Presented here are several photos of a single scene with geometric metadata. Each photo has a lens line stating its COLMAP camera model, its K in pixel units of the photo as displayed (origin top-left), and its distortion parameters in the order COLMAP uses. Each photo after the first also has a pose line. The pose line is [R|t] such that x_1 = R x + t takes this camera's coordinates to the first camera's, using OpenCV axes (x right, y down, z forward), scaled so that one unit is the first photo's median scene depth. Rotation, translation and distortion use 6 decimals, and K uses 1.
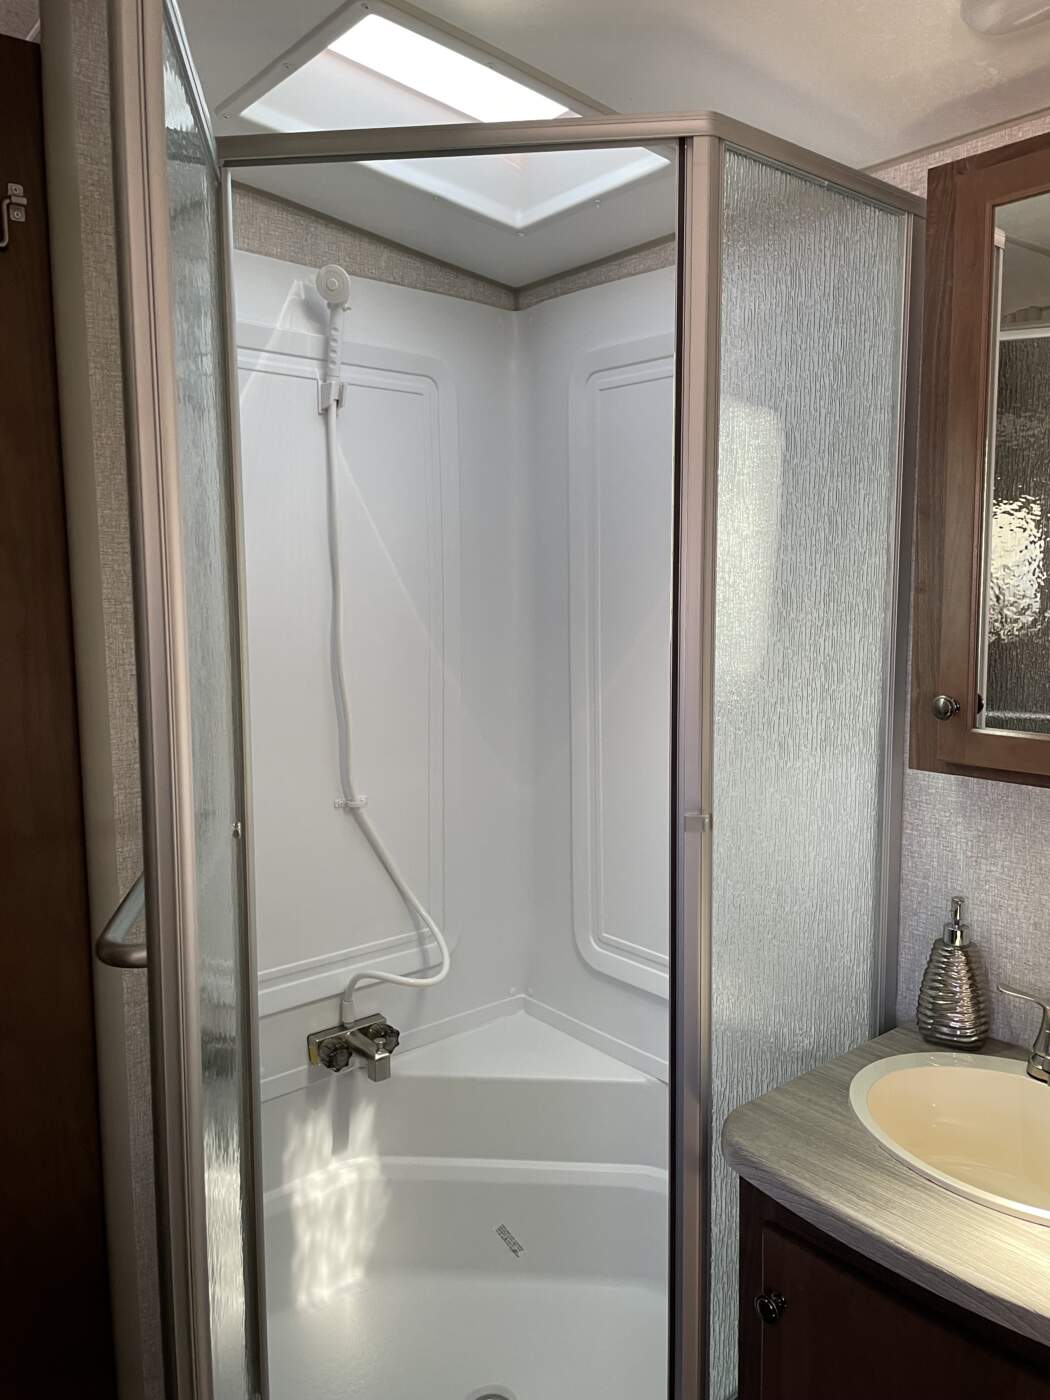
lens RADIAL K [[1057.1, 0, 524.0], [0, 1057.1, 692.3], [0, 0, 1]] dist [0.045950, -0.036812]
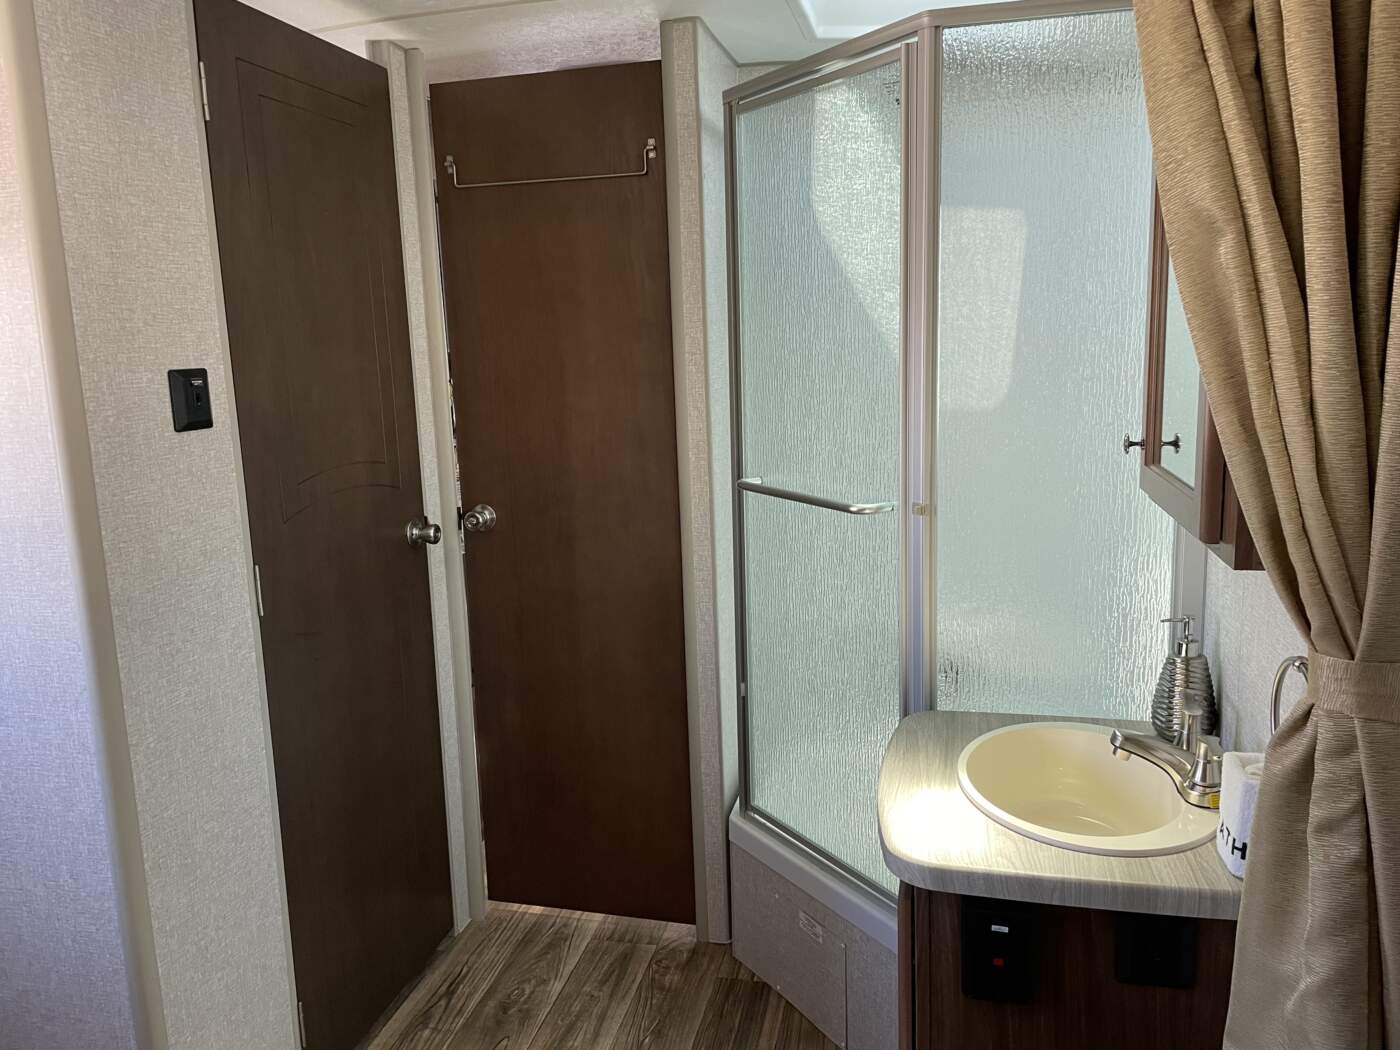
lens RADIAL K [[1057.1, 0, 700.4], [0, 1057.1, 525.8], [0, 0, 1]] dist [0.045950, -0.036812]
pose [[0.605507, 0.133995, -0.784478, 1.186360], [-0.058478, 0.990551, 0.124057, -0.018123], [0.793688, -0.029243, 0.607621, -0.132521]]
